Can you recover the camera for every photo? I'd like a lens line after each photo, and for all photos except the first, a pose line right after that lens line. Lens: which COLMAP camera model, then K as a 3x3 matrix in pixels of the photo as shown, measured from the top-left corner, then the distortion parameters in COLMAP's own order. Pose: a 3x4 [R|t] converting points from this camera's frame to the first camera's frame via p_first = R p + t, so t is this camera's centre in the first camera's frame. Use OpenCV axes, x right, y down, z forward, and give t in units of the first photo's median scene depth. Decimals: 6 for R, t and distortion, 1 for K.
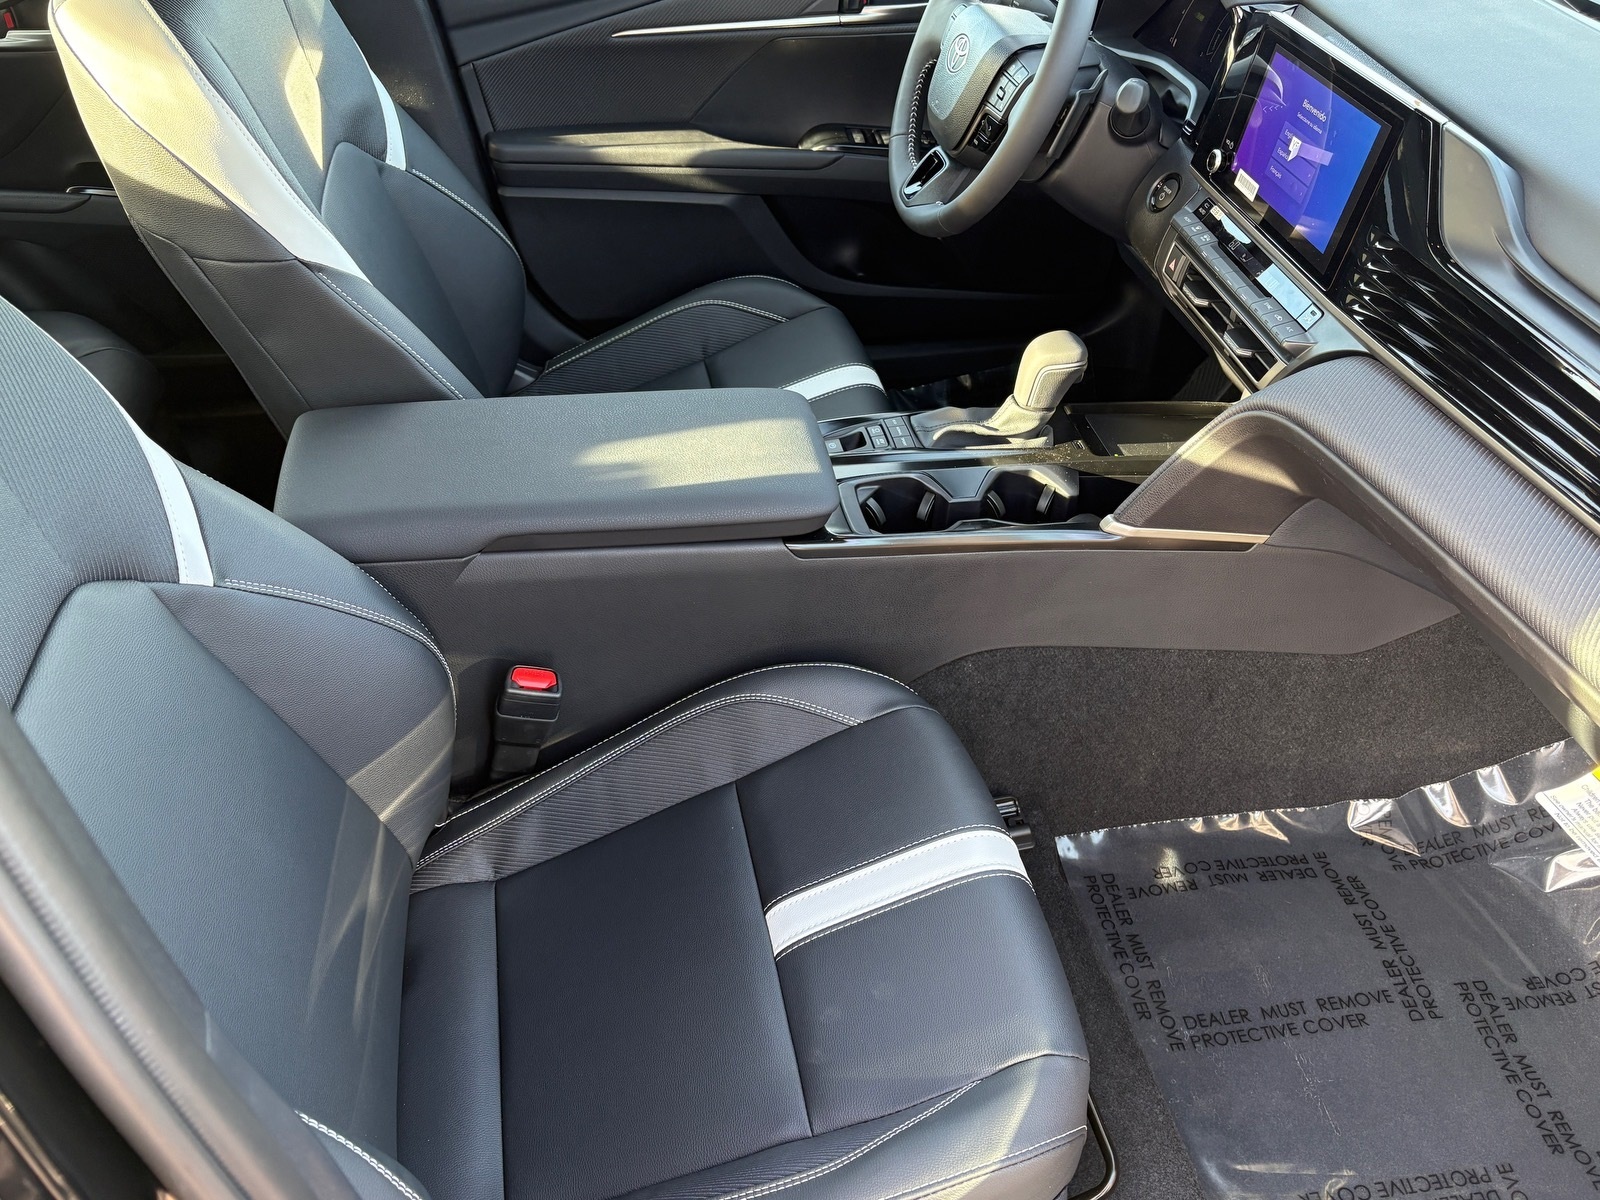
lens RADIAL K [[1294.3, 0, 791.9], [0, 1294.3, 612.6], [0, 0, 1]] dist [0.028212, -0.036011]
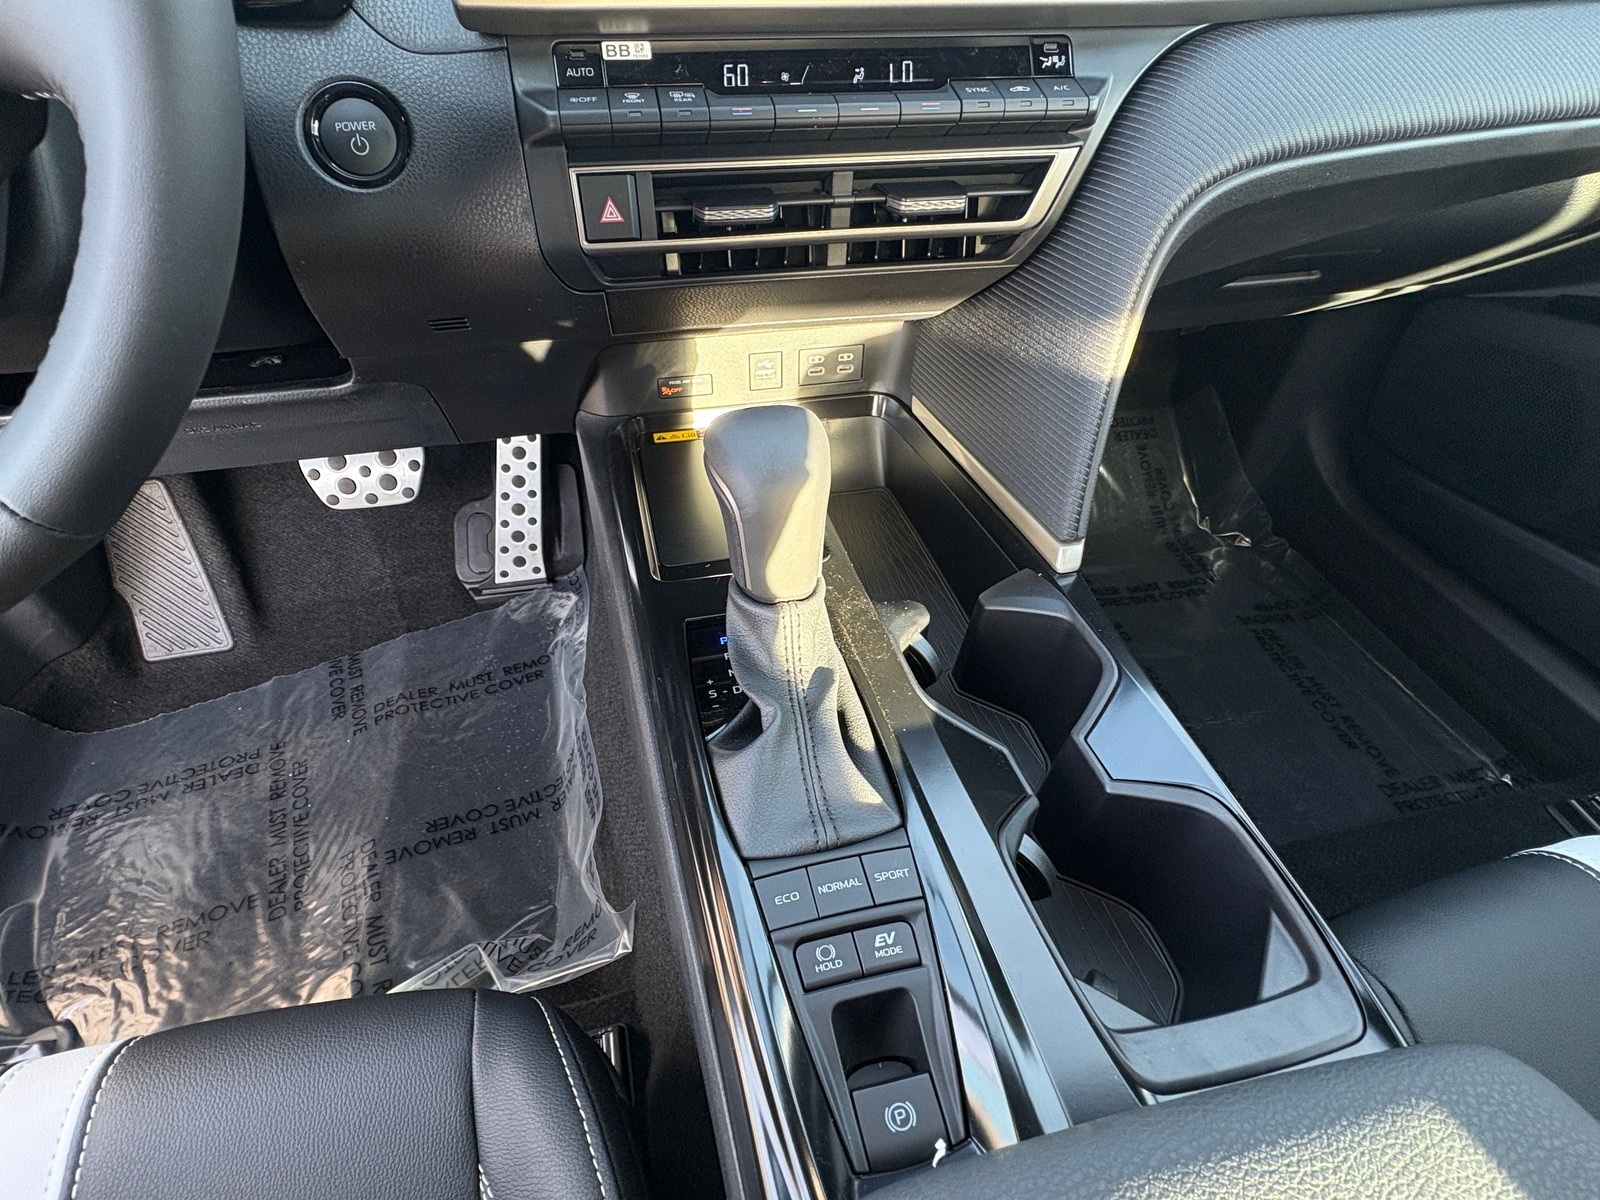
lens RADIAL K [[799.2, 0, 784.5], [0, 799.2, 603.0], [0, 0, 1]] dist [-0.005040, -0.000817]
pose [[-0.044037, -0.695080, 0.717582, -0.016682], [0.632069, 0.536858, 0.558813, -0.314598], [-0.773660, 0.478170, 0.415697, 0.902087]]
